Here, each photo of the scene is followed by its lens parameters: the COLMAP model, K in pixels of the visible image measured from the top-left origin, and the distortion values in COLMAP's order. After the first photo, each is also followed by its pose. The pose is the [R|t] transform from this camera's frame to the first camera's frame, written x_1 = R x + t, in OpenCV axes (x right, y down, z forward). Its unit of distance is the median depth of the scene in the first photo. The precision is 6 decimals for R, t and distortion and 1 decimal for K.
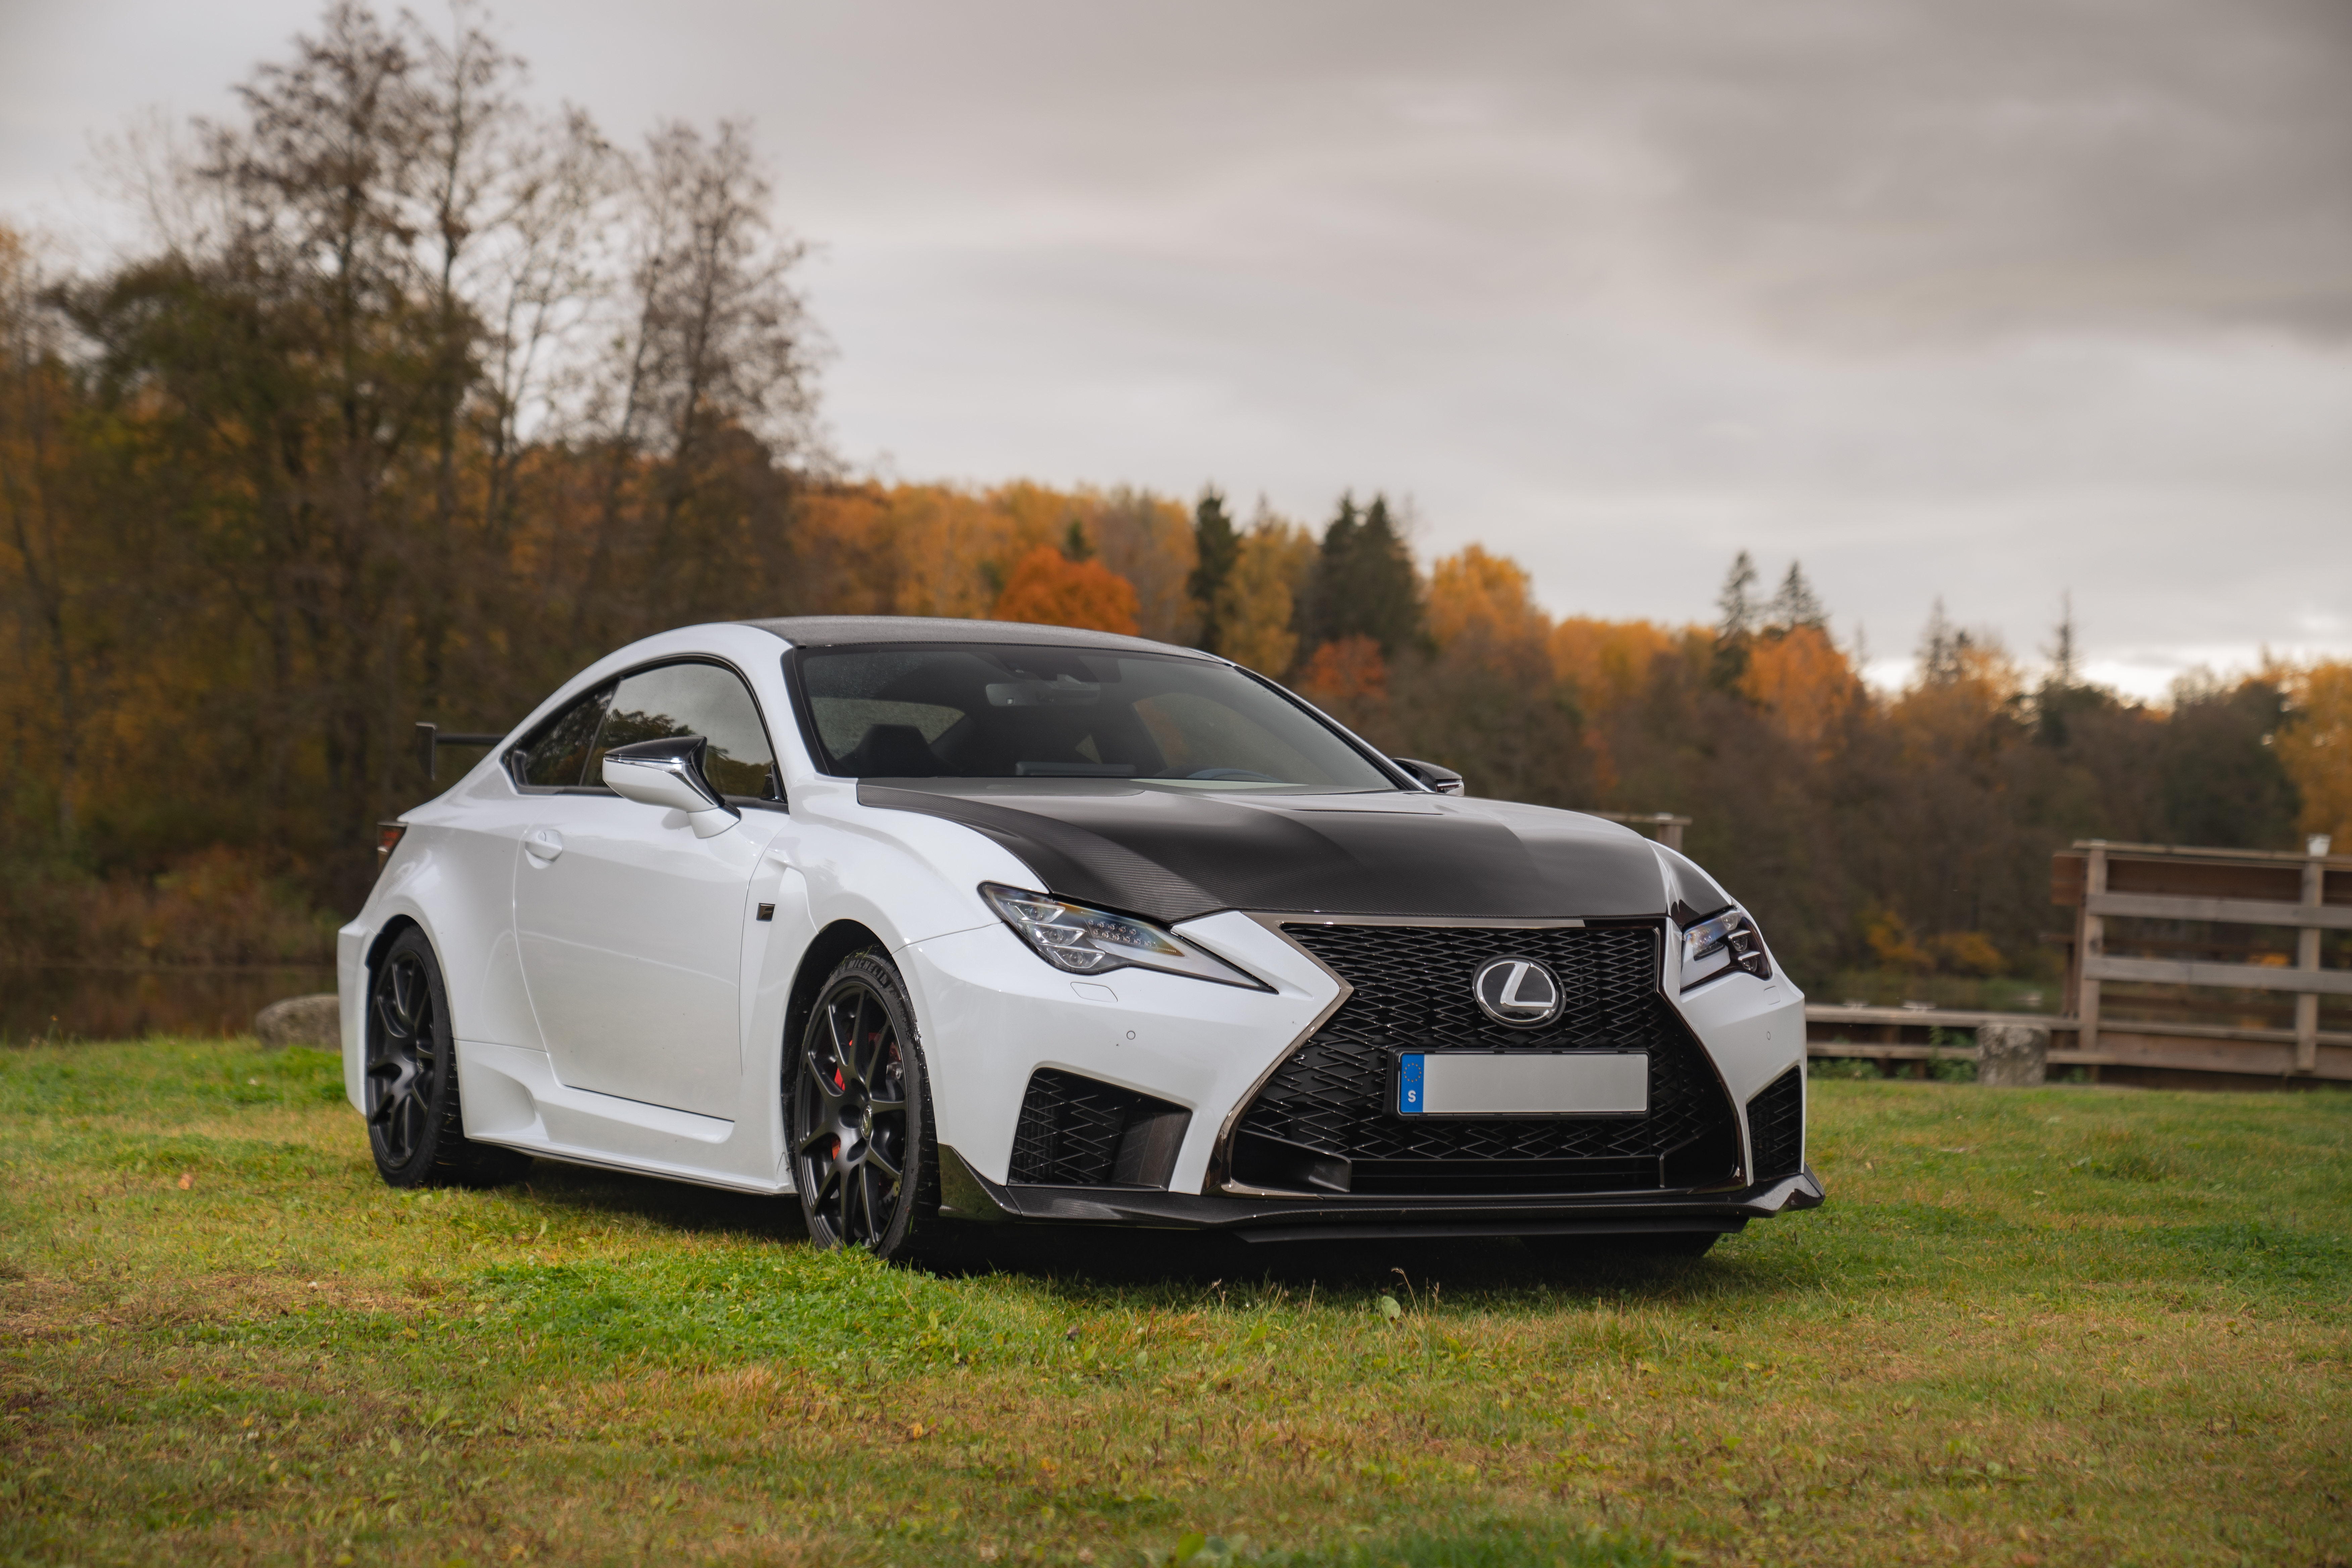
lens RADIAL K [[4589.7, 0, 1176.0], [0, 4589.7, 784.0], [0, 0, 1]] dist [0.313665, 0.100804]
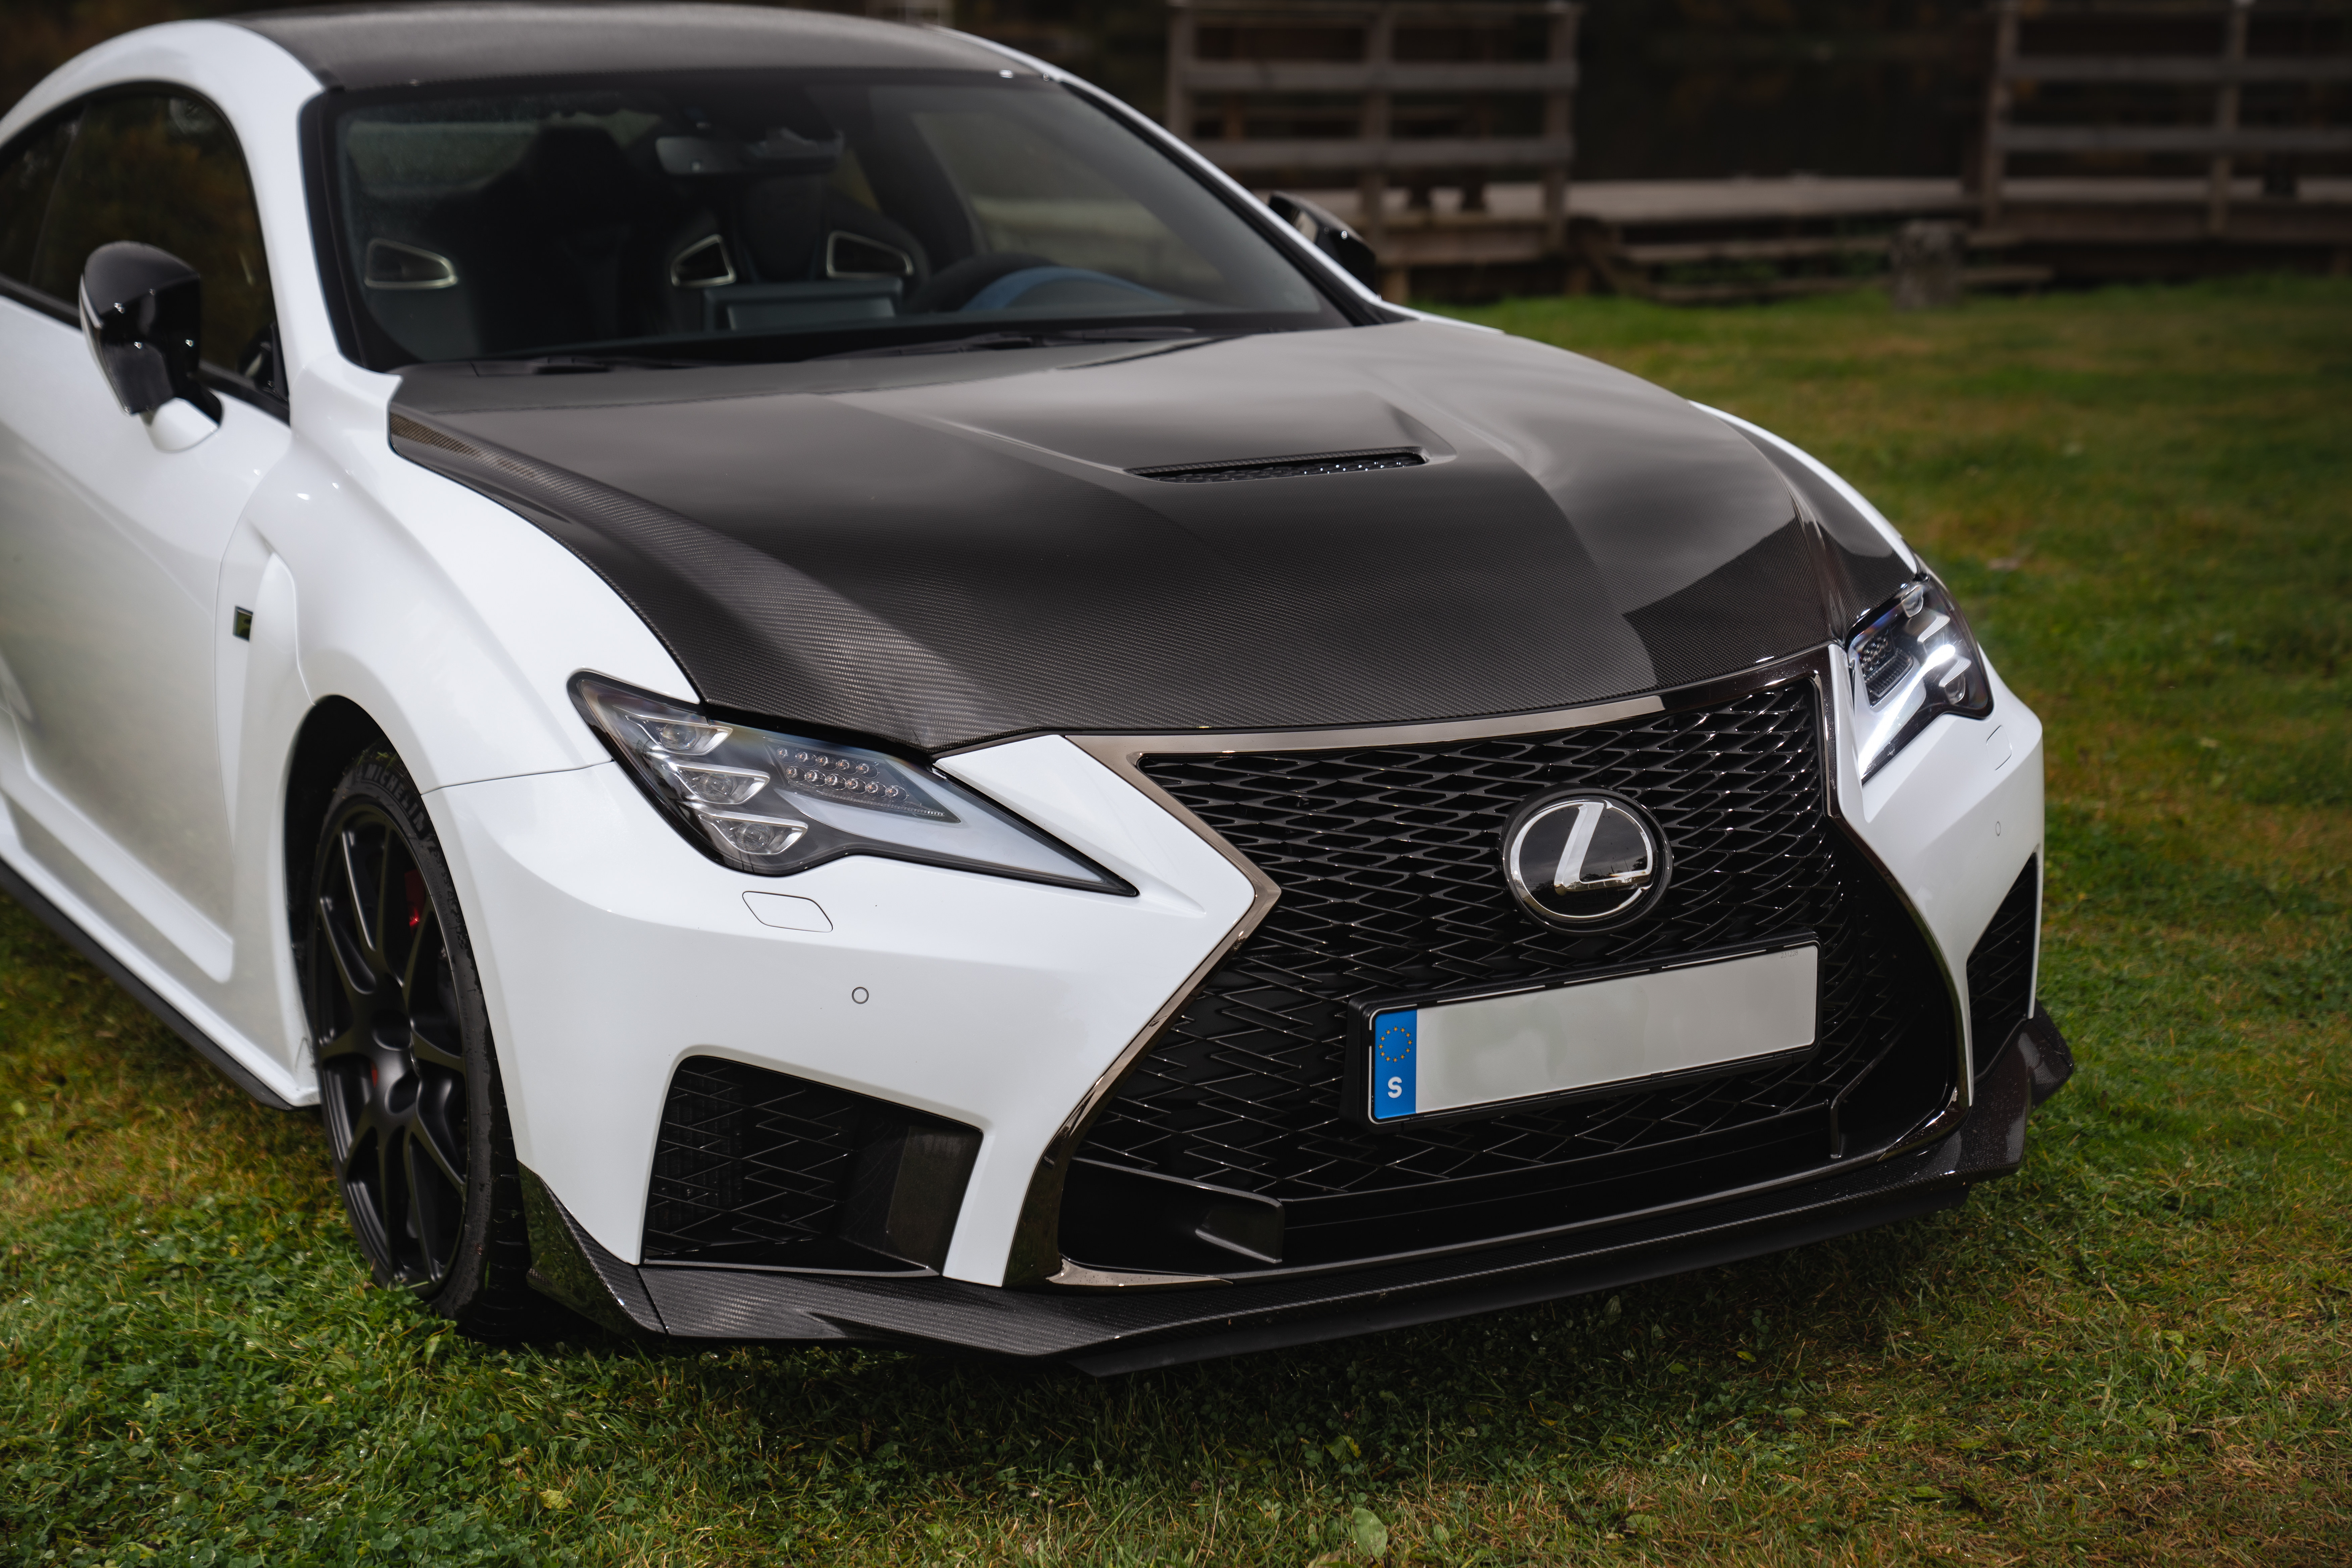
lens RADIAL K [[3938.2, 0, 1176.0], [0, 3938.2, 784.0], [0, 0, 1]] dist [0.242000, 0.263779]
pose [[0.999164, -0.033515, 0.023396, 0.016140], [0.027371, 0.973749, 0.225972, -0.068374], [-0.030356, -0.225143, 0.973853, 0.550746]]
